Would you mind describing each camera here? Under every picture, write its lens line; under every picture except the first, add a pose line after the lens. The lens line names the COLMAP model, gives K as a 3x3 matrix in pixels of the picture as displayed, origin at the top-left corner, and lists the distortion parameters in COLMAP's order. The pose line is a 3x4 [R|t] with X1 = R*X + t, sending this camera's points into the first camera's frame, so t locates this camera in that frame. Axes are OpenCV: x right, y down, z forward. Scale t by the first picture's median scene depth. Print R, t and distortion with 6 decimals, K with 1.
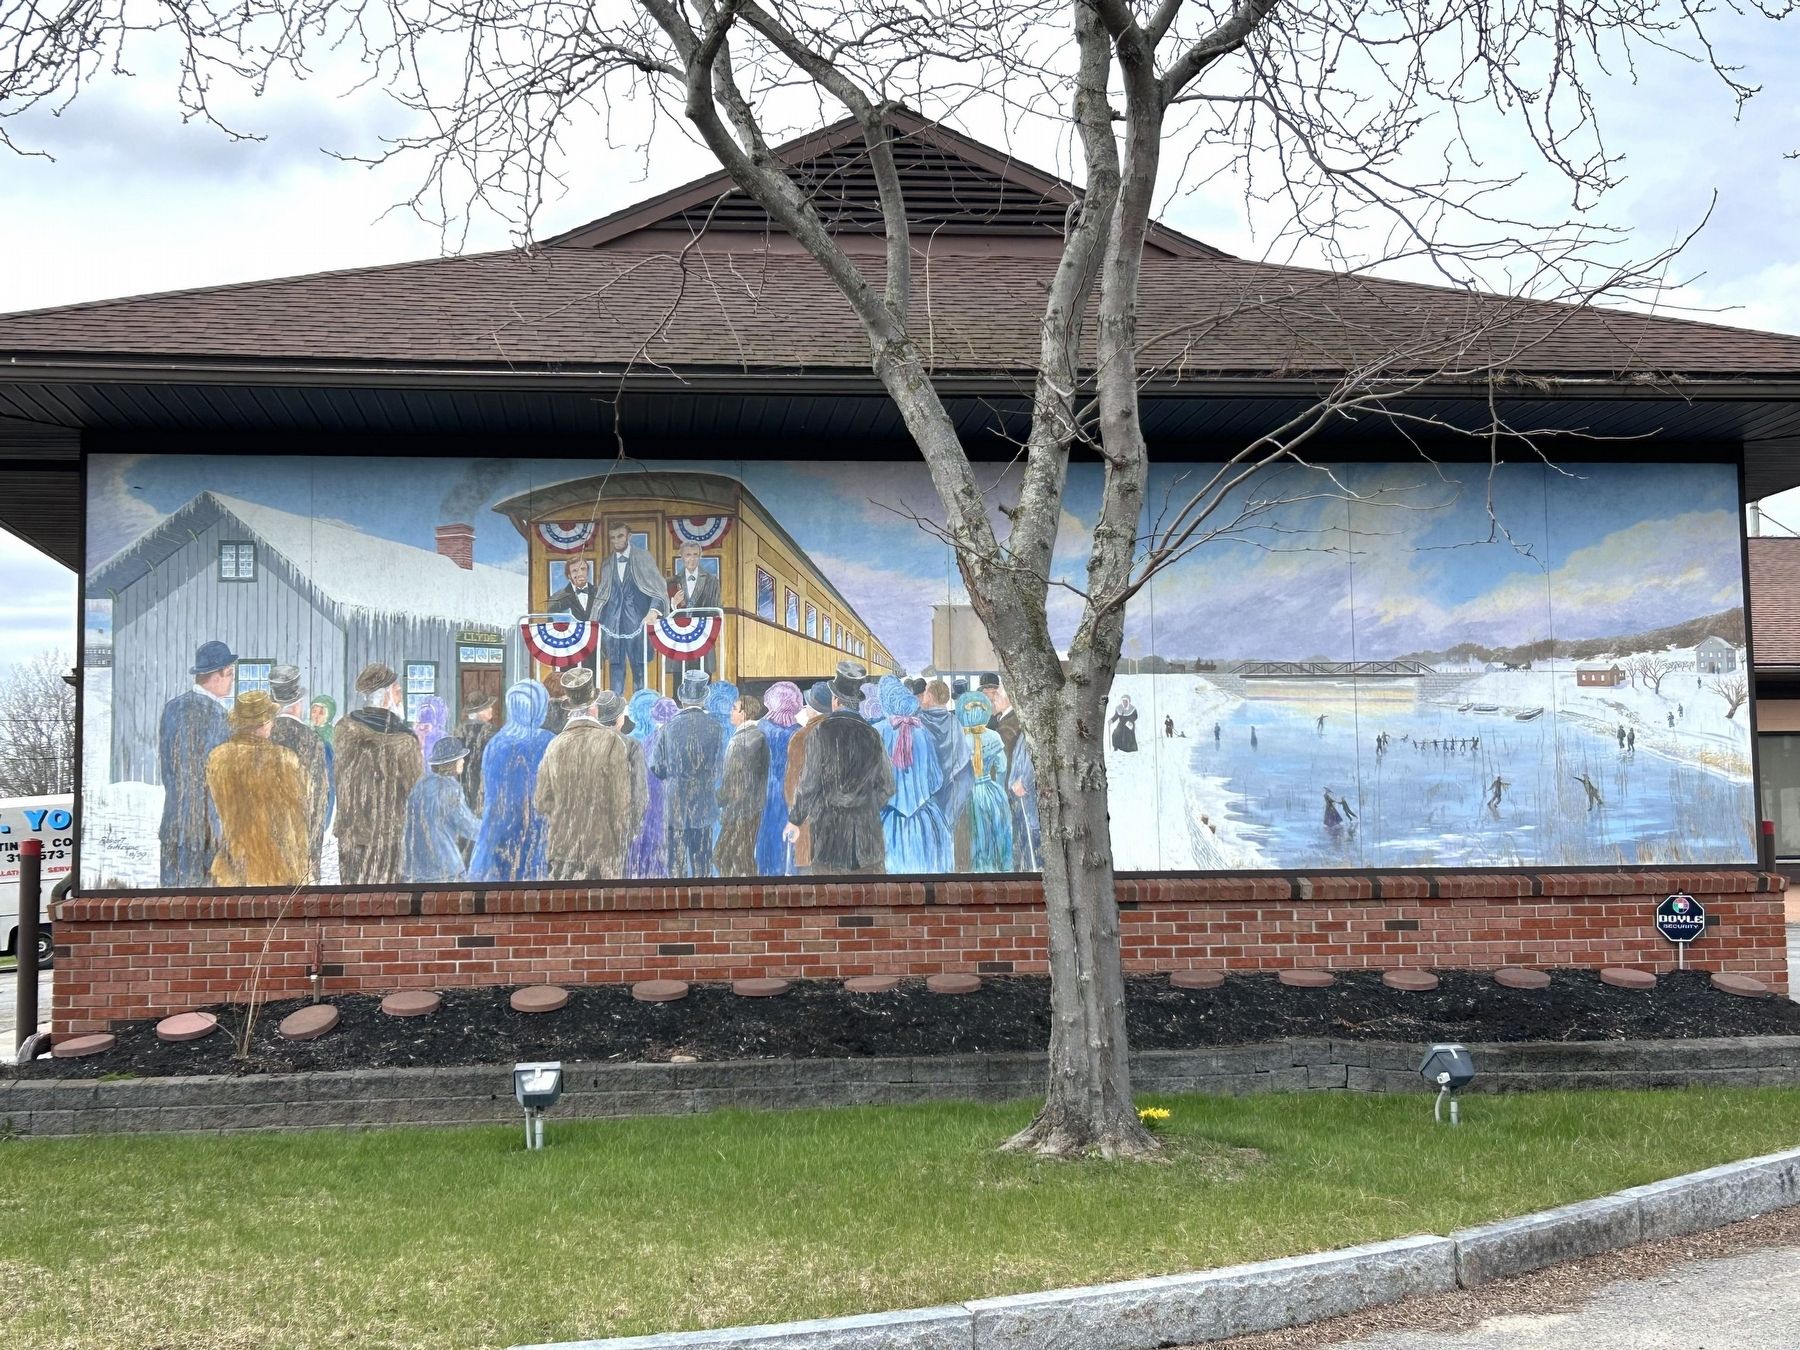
lens RADIAL K [[2341.1, 0, 898.5], [0, 2341.1, 675.9], [0, 0, 1]] dist [0.126376, 0.000000]
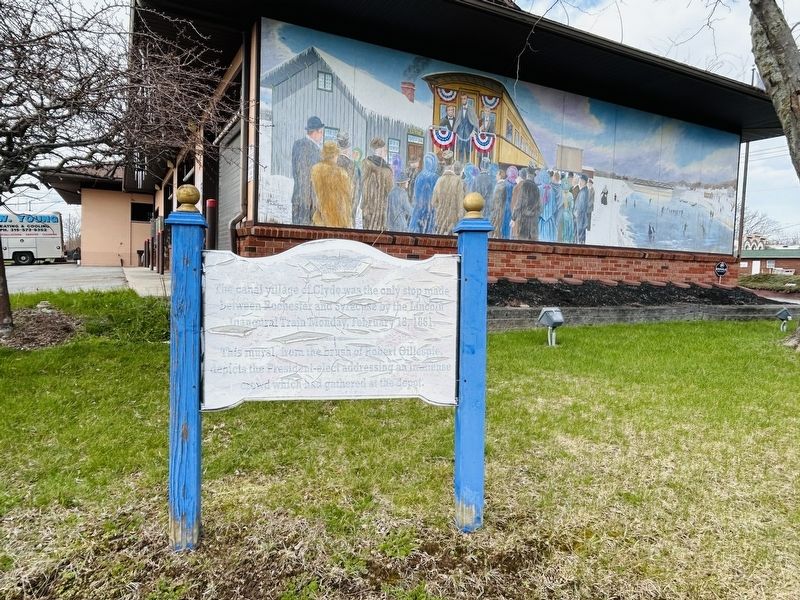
lens RADIAL K [[515.6, 0, 399.4], [0, 515.6, 297.0], [0, 0, 1]] dist [0.000337, -0.001472]
pose [[0.940687, 0.026364, 0.338250, -0.365902], [-0.076789, 0.987649, 0.136574, 0.079712], [-0.330472, -0.154447, 0.931093, 0.480534]]
